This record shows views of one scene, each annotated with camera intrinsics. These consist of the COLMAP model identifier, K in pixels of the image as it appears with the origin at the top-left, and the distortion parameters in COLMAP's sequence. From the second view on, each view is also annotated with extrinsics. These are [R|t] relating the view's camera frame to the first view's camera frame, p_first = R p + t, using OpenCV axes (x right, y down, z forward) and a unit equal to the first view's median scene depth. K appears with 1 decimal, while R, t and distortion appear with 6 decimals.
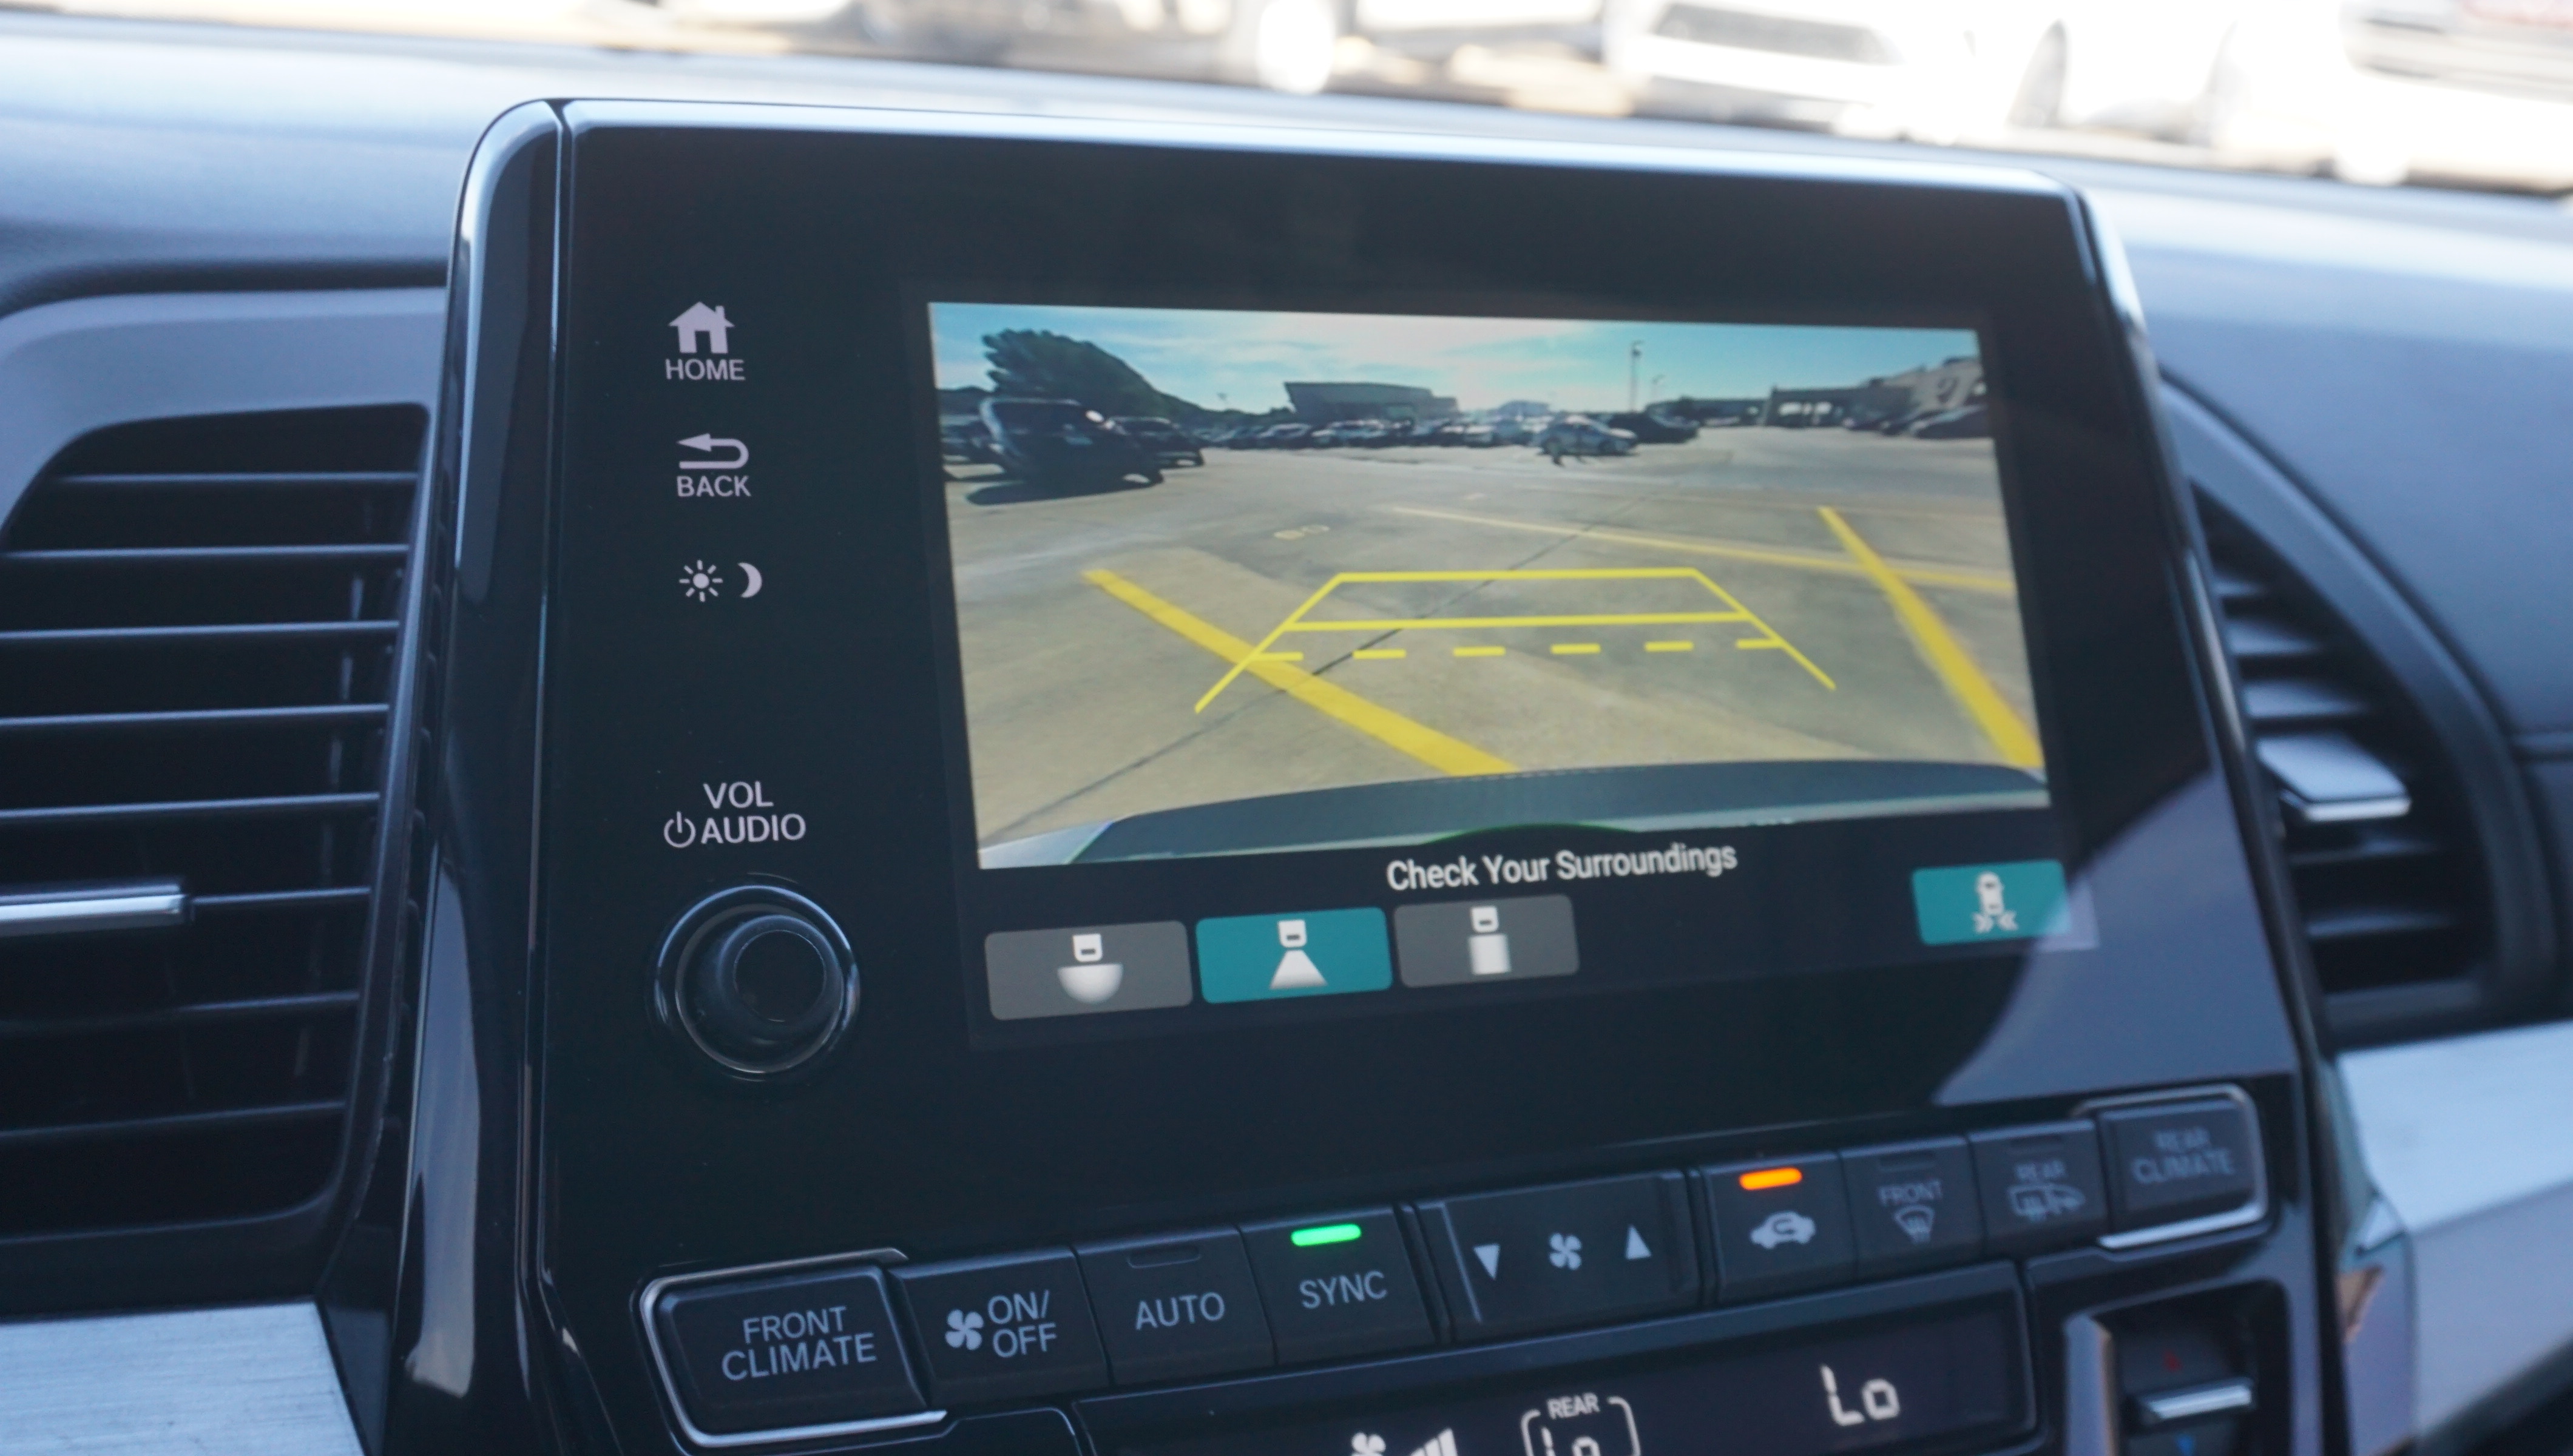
lens RADIAL K [[2809.1, 0, 1300.2], [0, 2809.1, 715.1], [0, 0, 1]] dist [0.021174, 0.000000]
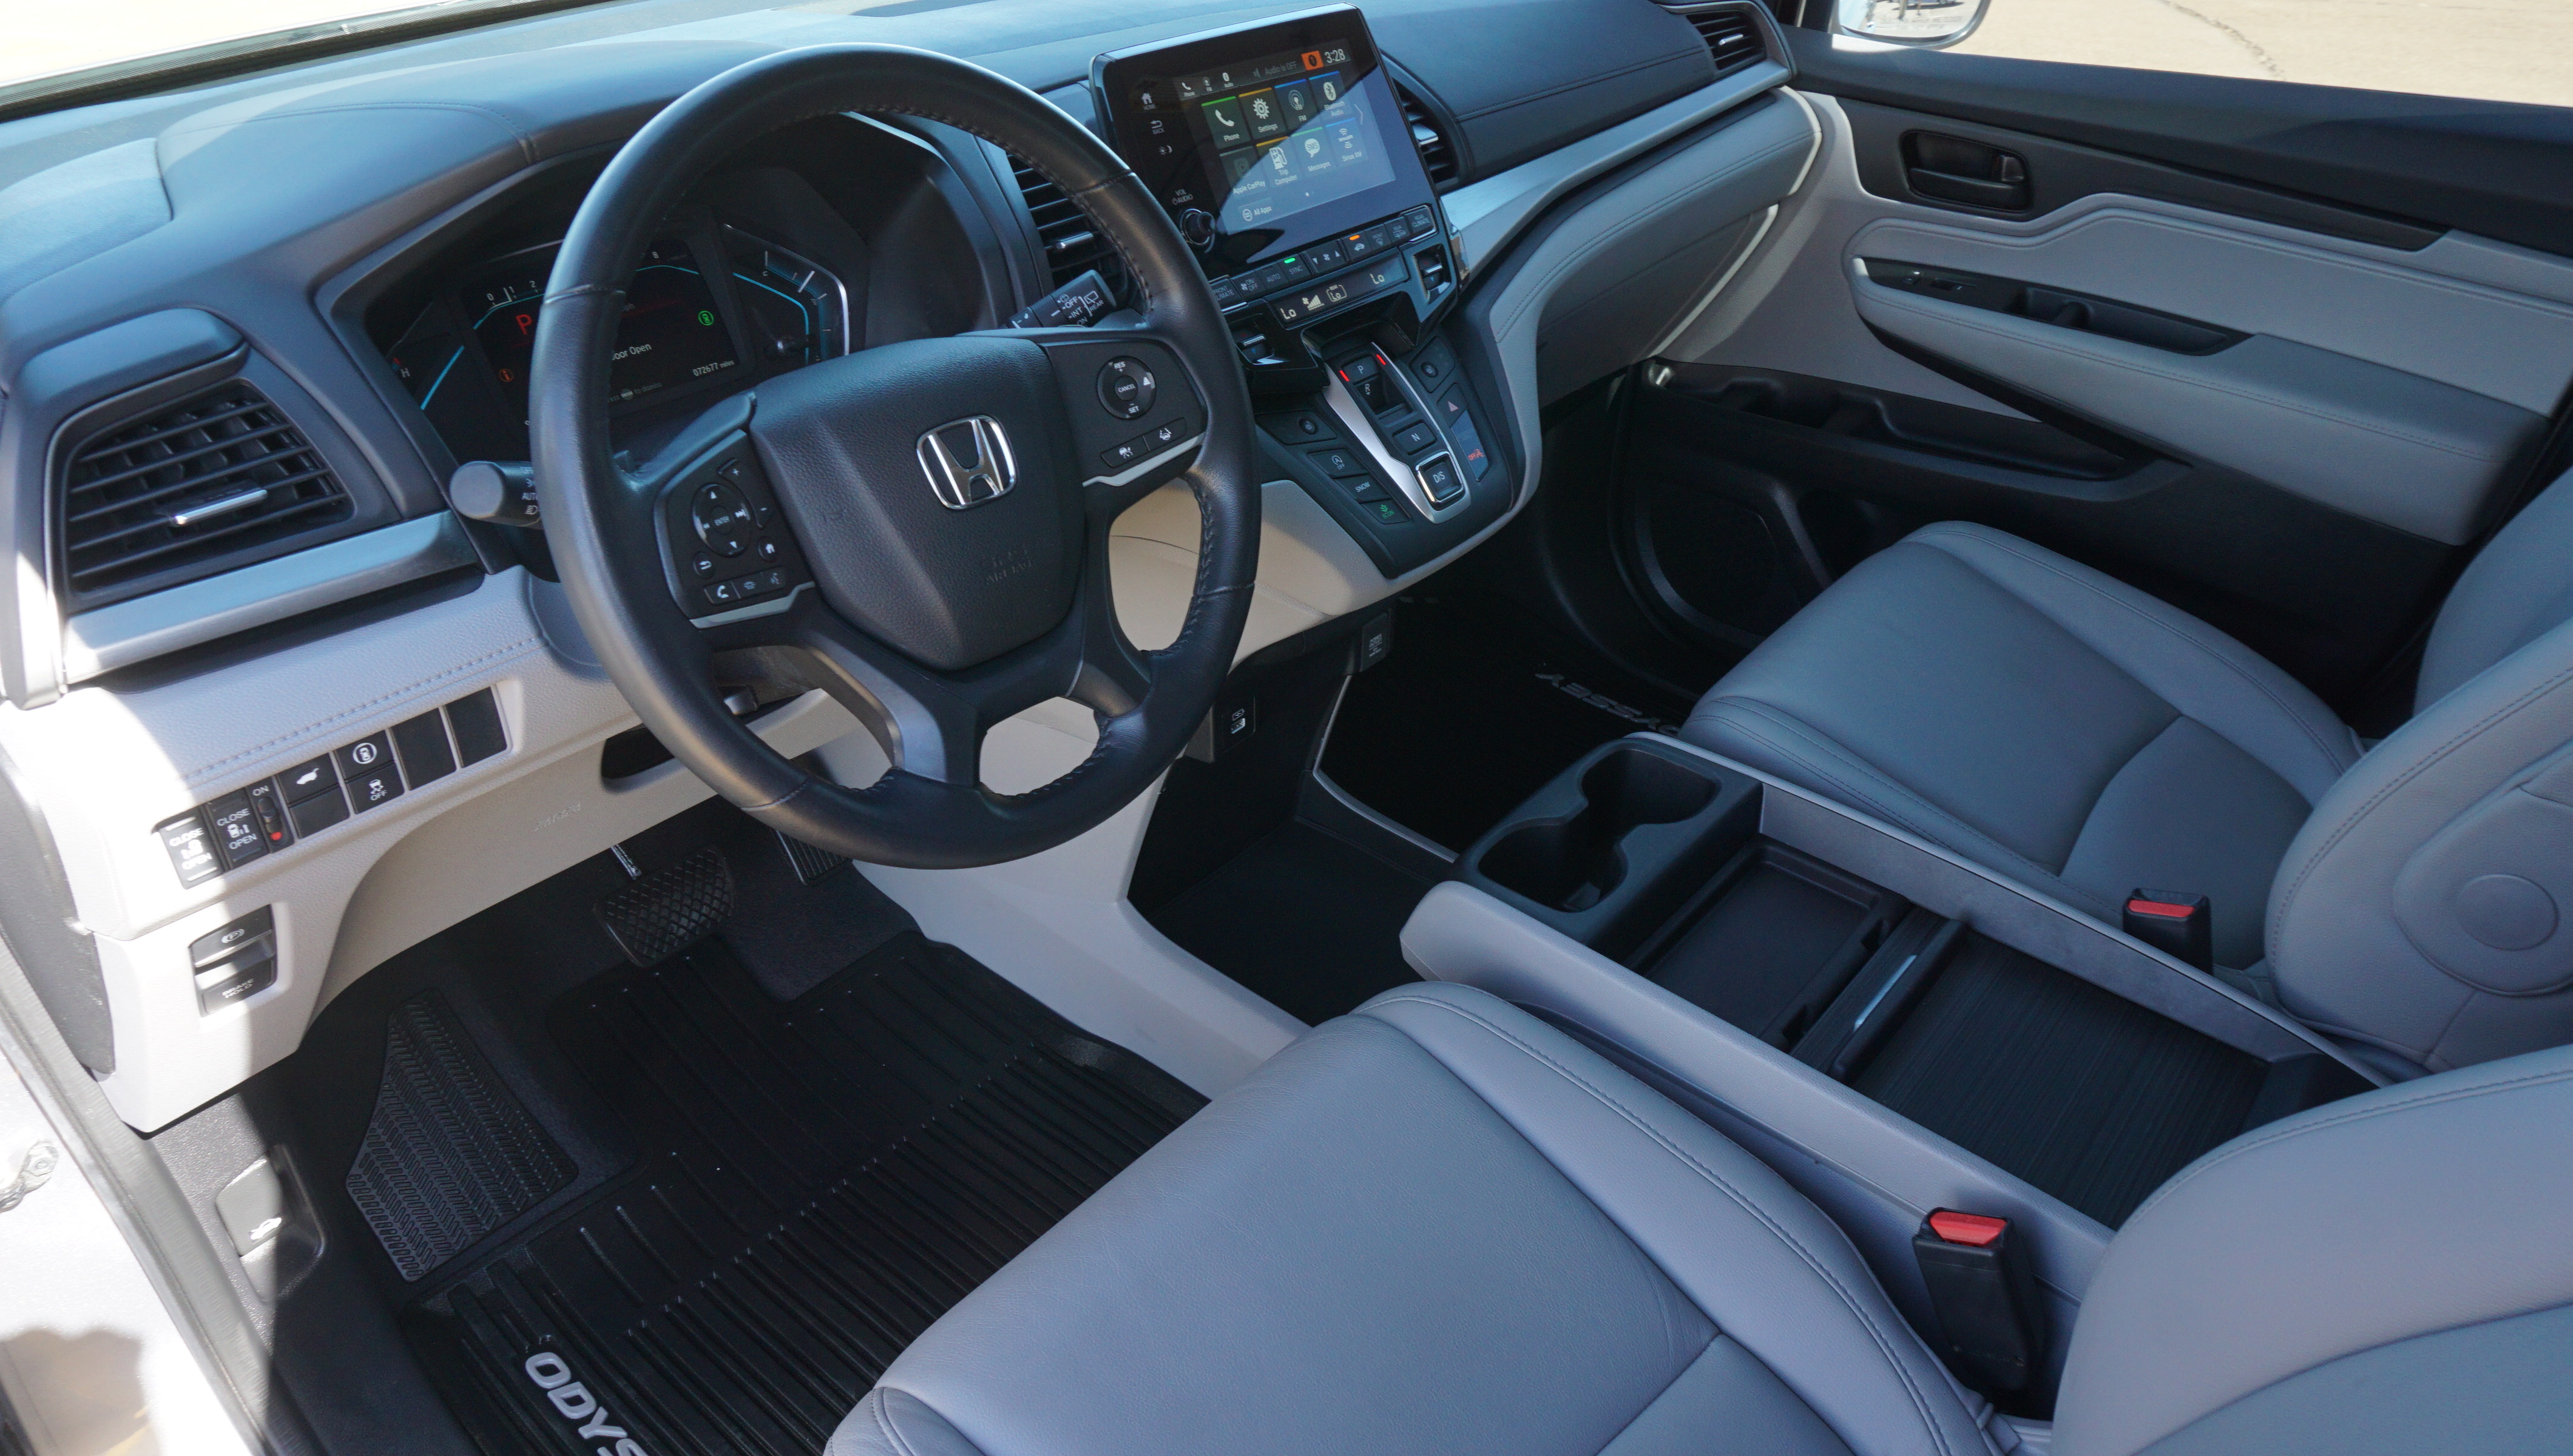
lens RADIAL K [[1730.6, 0, 1282.6], [0, 1730.6, 718.0], [0, 0, 1]] dist [-0.050938, 0.040150]
pose [[0.900305, -0.292899, 0.321964, -1.218182], [0.180804, 0.924531, 0.335489, -0.096858], [-0.395930, -0.243830, 0.885317, -1.910086]]
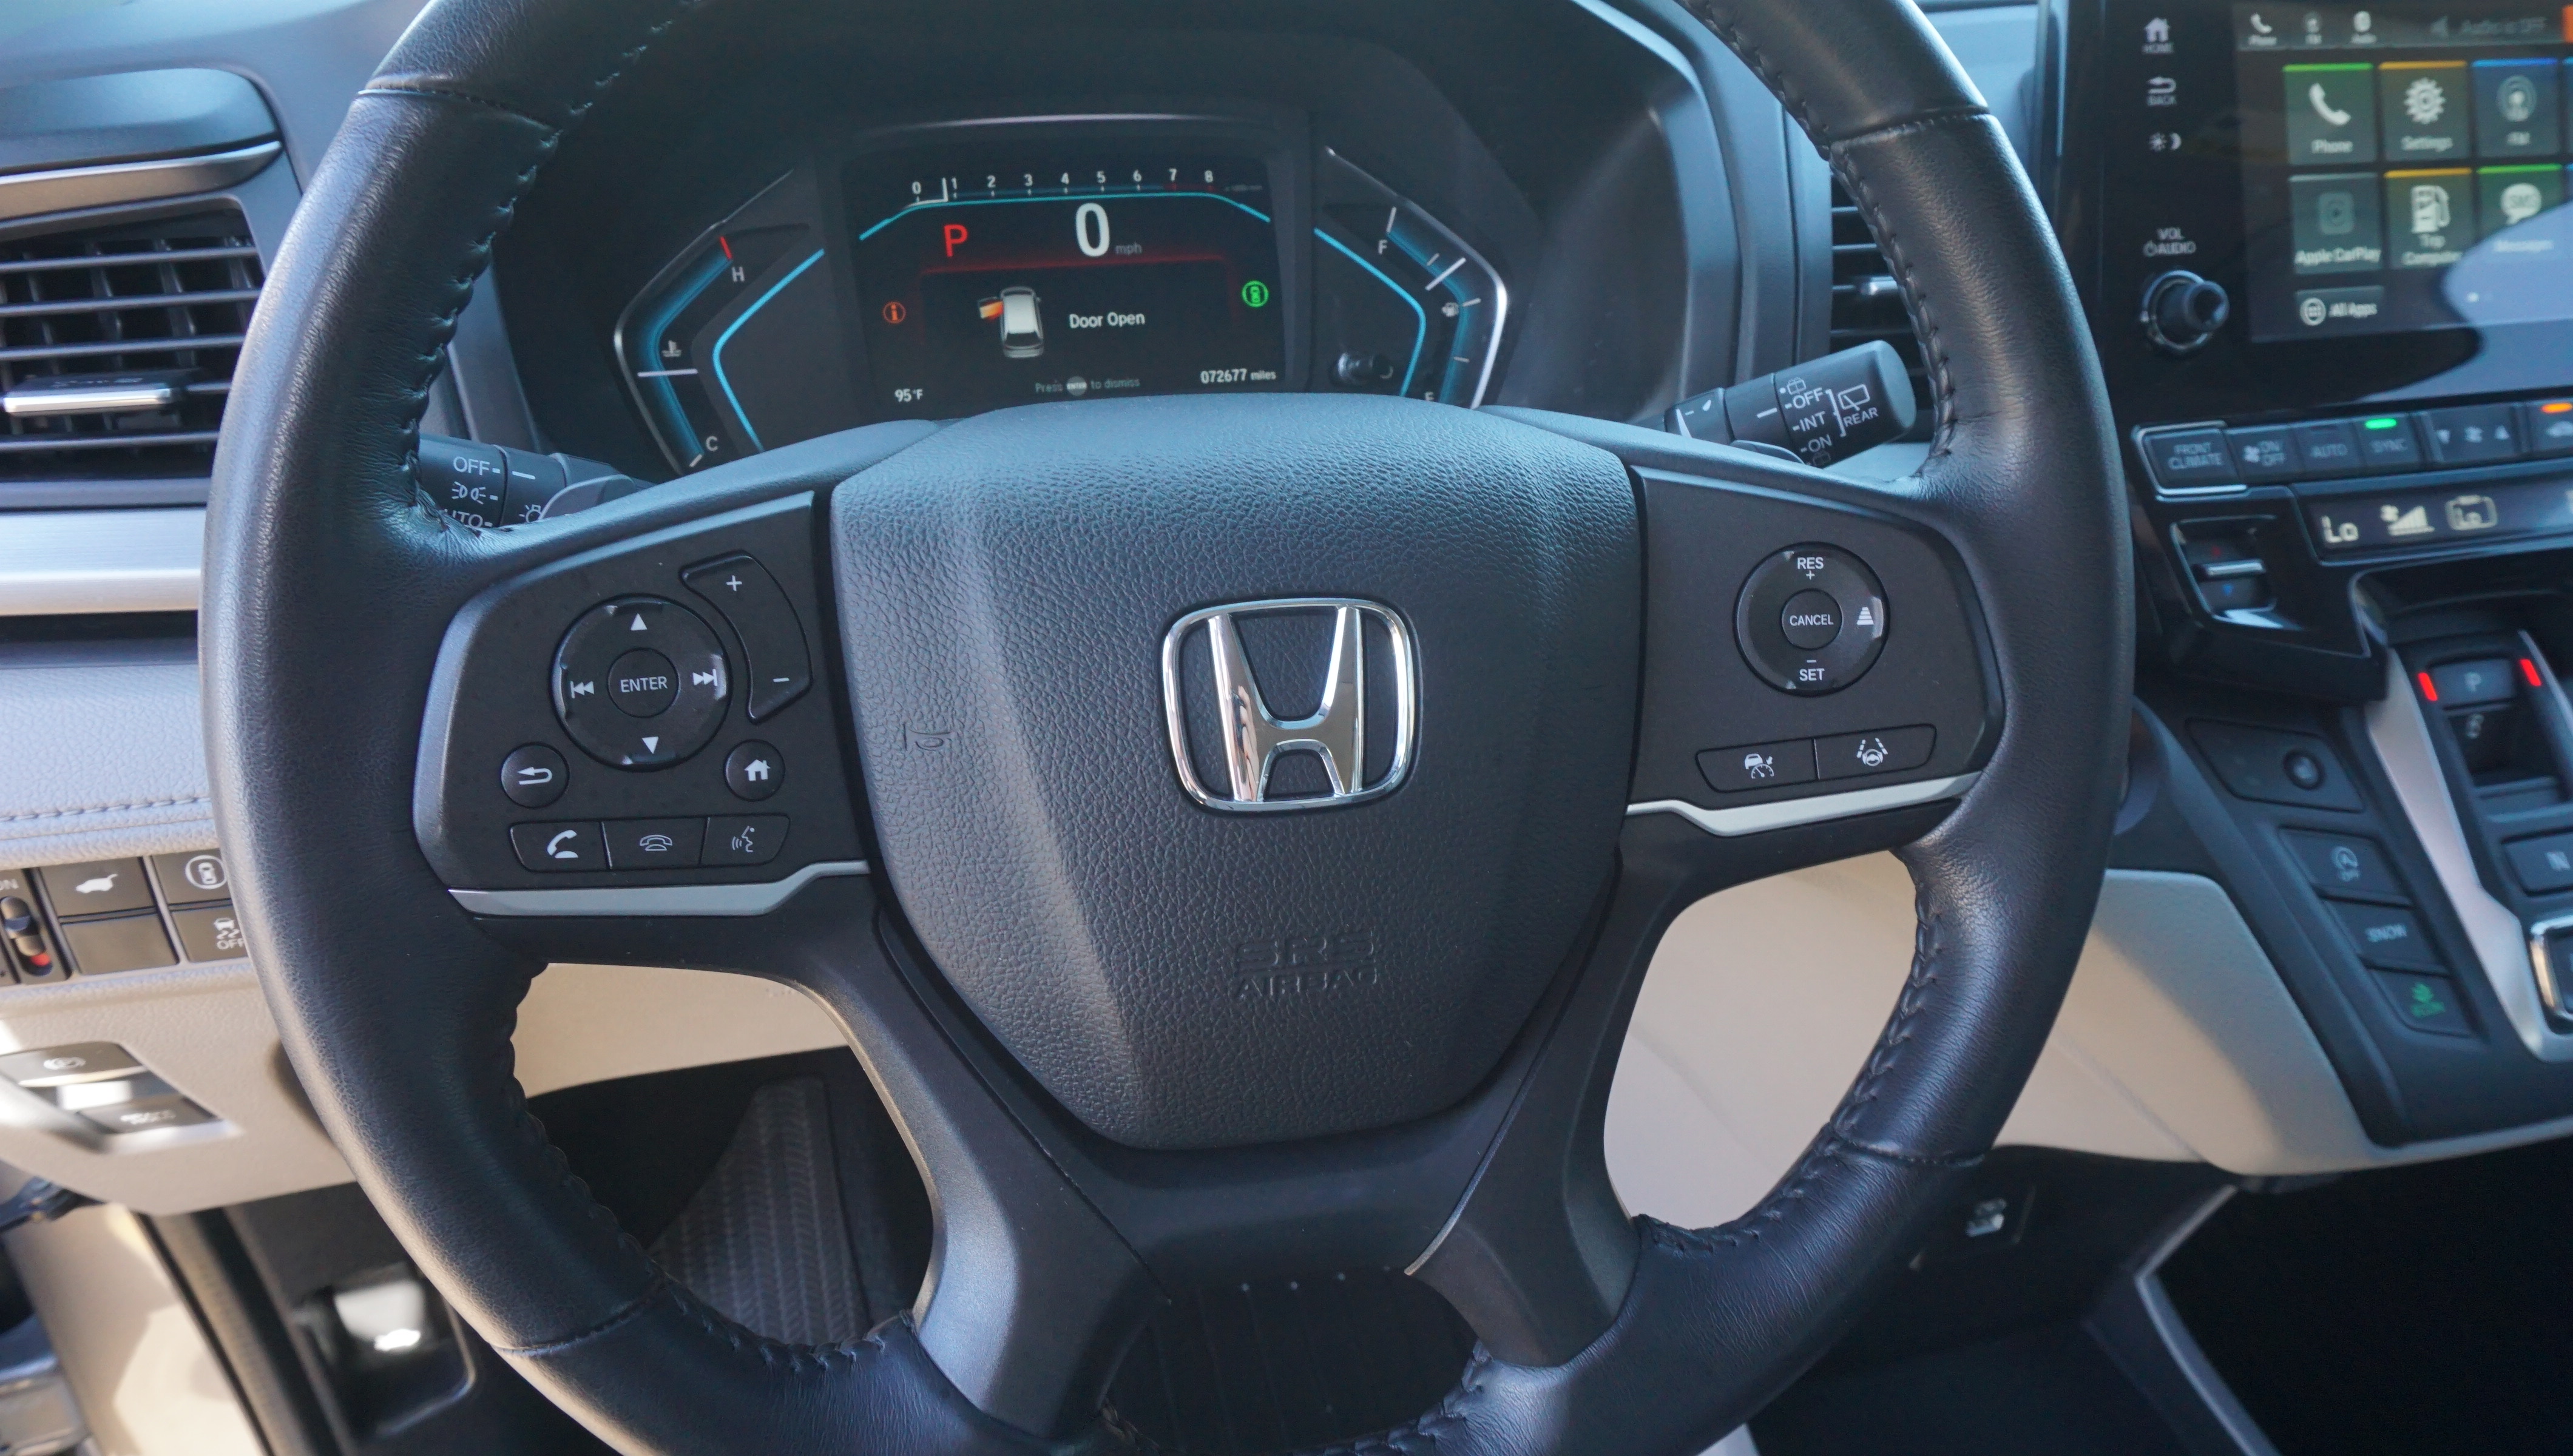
lens RADIAL K [[1730.6, 0, 1285.7], [0, 1730.6, 710.0], [0, 0, 1]] dist [-0.050938, 0.040150]
pose [[0.982814, 0.031442, -0.181901, -0.618701], [0.015439, 0.967934, 0.250728, 0.041493], [0.183952, -0.249227, 0.950814, -0.595685]]
